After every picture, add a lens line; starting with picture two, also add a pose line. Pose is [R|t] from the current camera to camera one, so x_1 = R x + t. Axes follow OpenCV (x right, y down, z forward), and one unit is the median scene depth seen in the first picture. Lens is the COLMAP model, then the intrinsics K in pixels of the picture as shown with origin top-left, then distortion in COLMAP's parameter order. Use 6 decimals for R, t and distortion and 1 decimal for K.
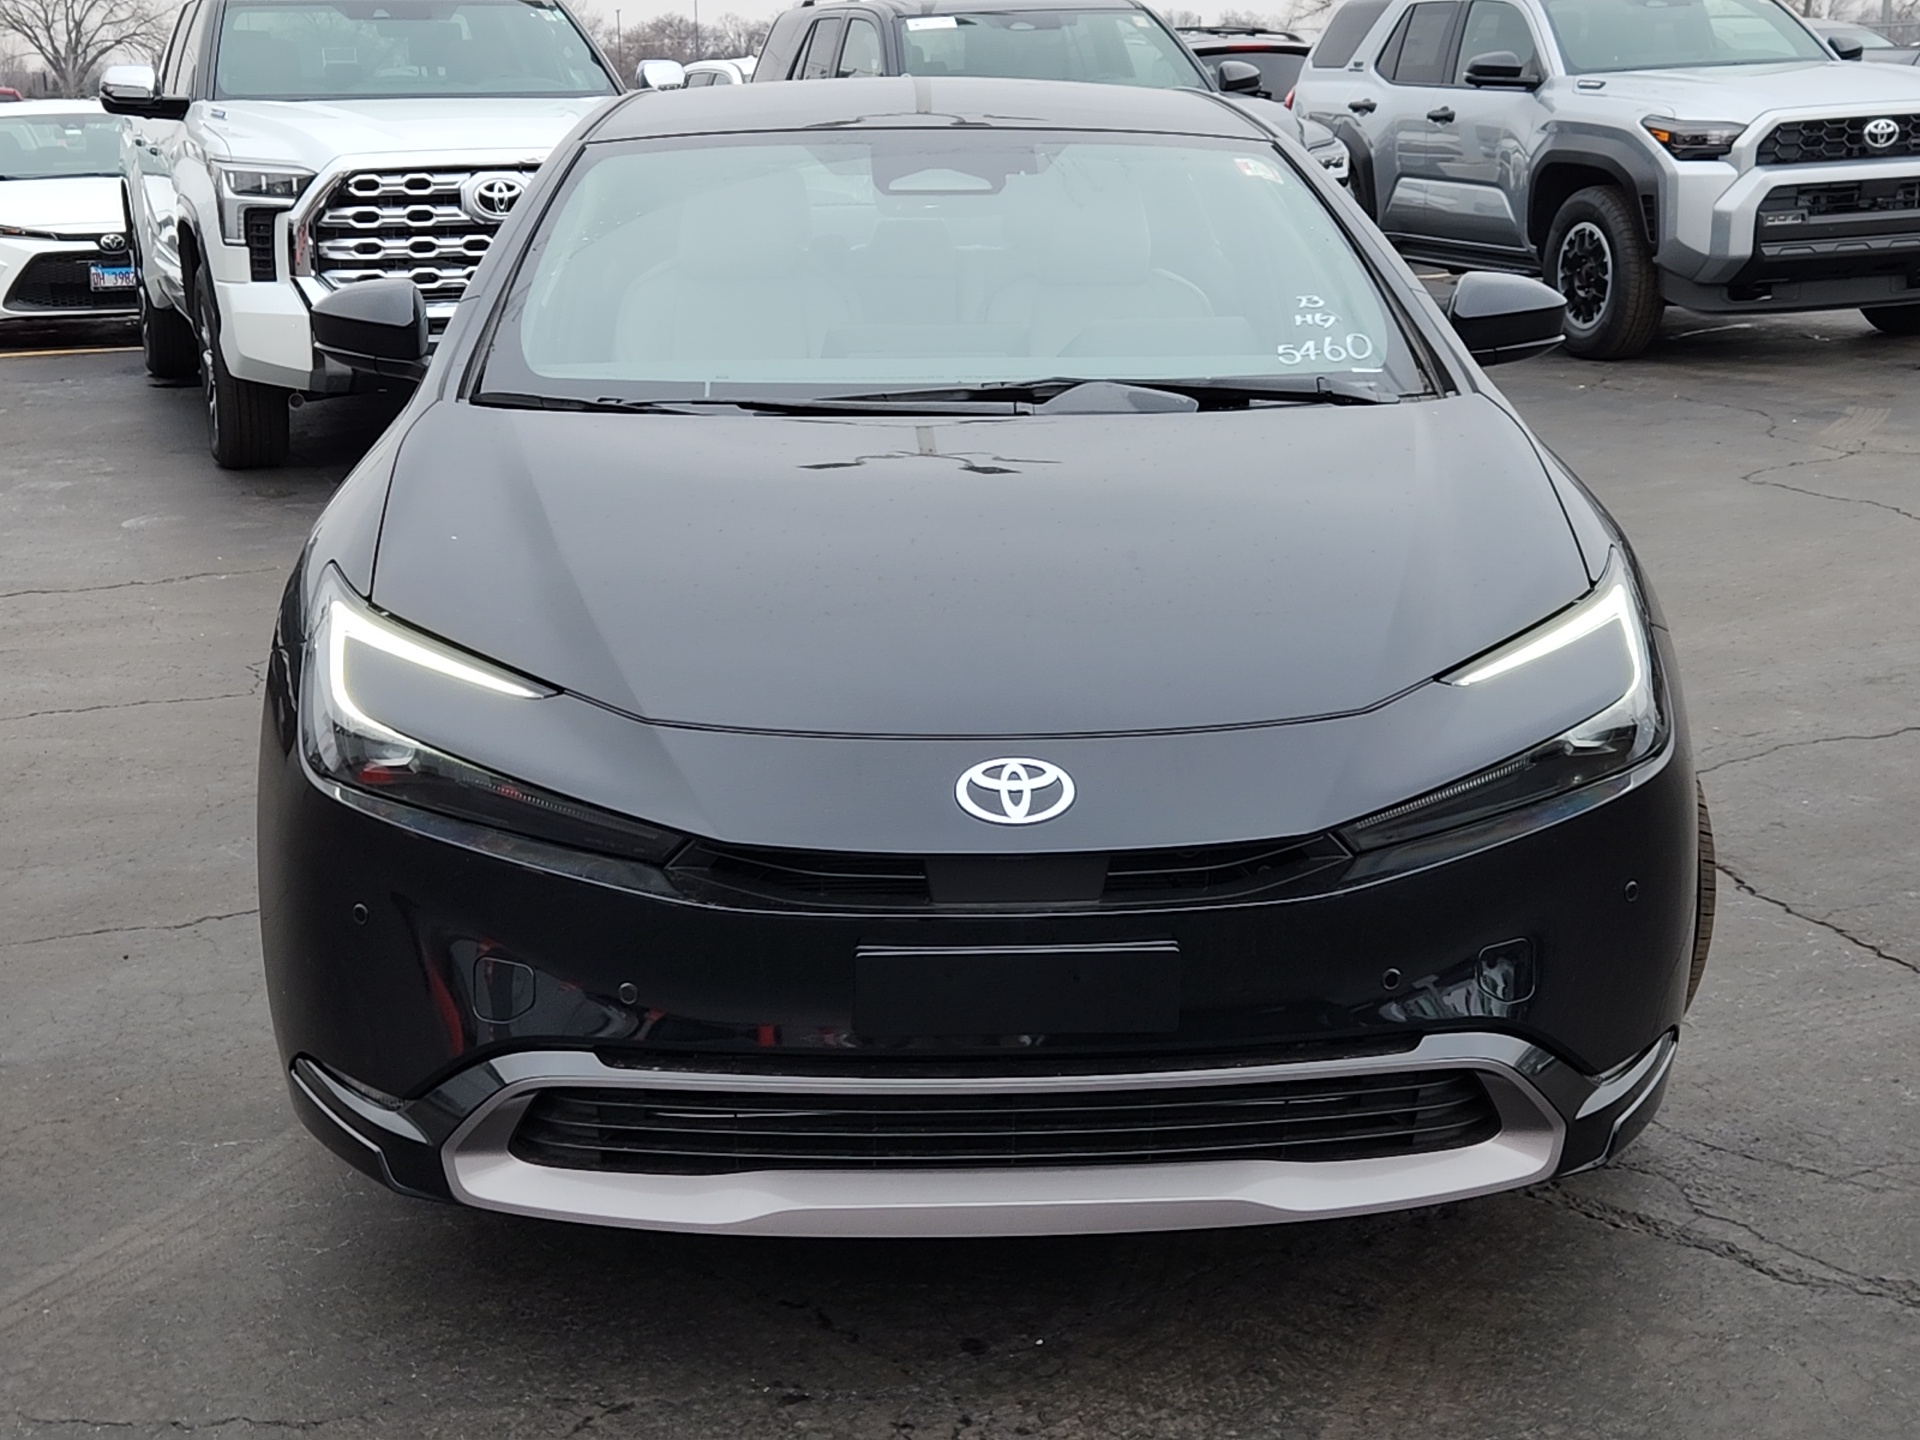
lens RADIAL K [[1552.2, 0, 944.3], [0, 1552.2, 728.9], [0, 0, 1]] dist [0.018856, 0.001449]
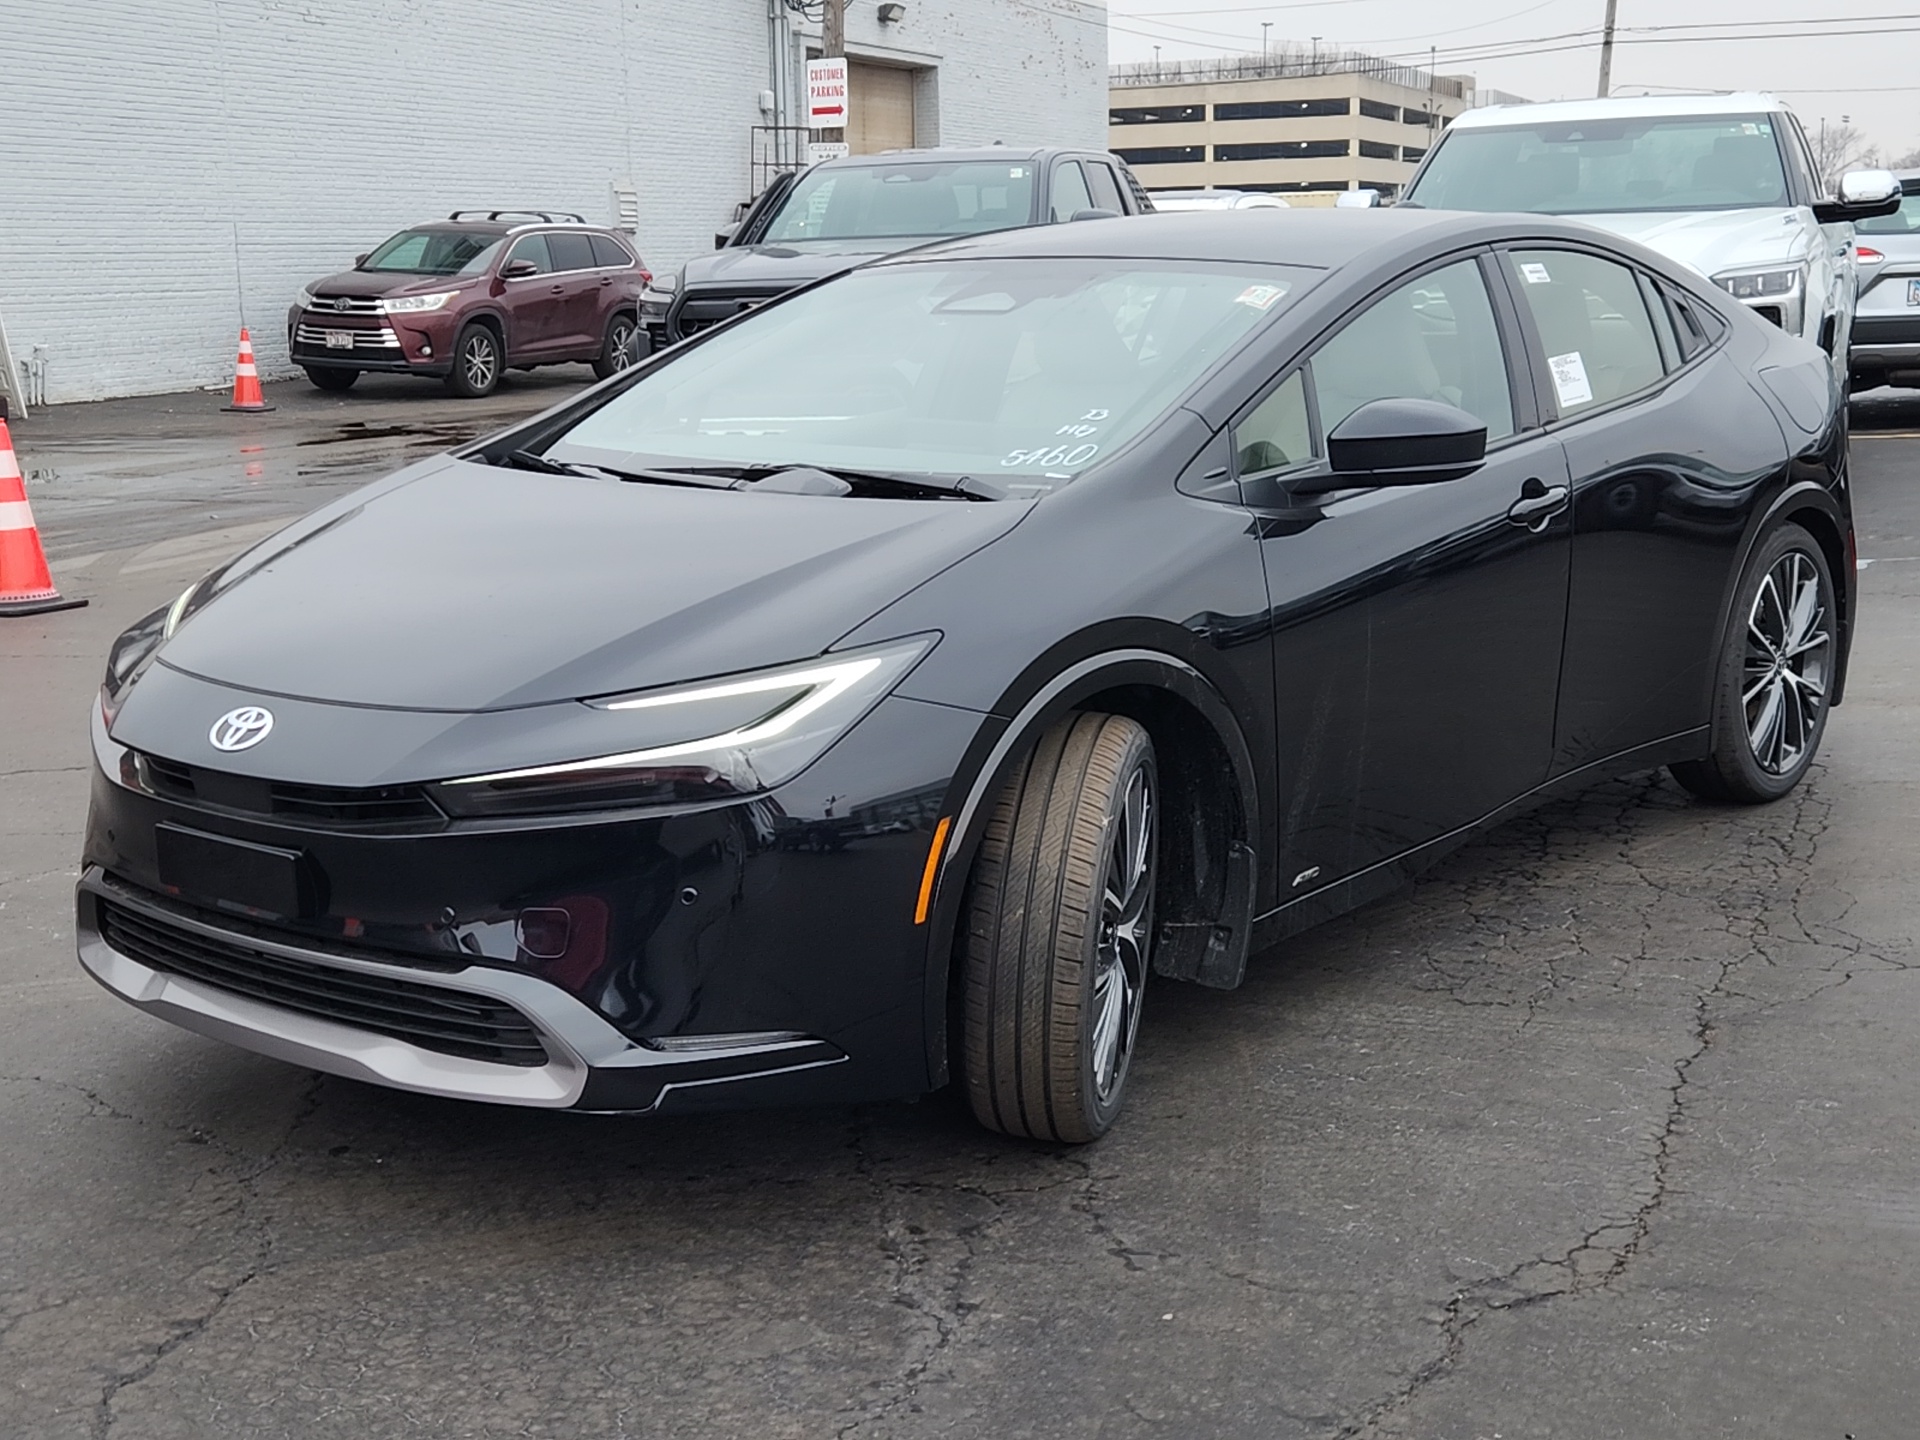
lens RADIAL K [[1374.8, 0, 959.1], [0, 1374.8, 719.3], [0, 0, 1]] dist [0.030270, -0.047453]
pose [[0.897822, 0.138171, -0.418121, 1.057028], [-0.156154, 0.987692, -0.008917, -0.054498], [0.411743, 0.073297, 0.908348, 0.108670]]
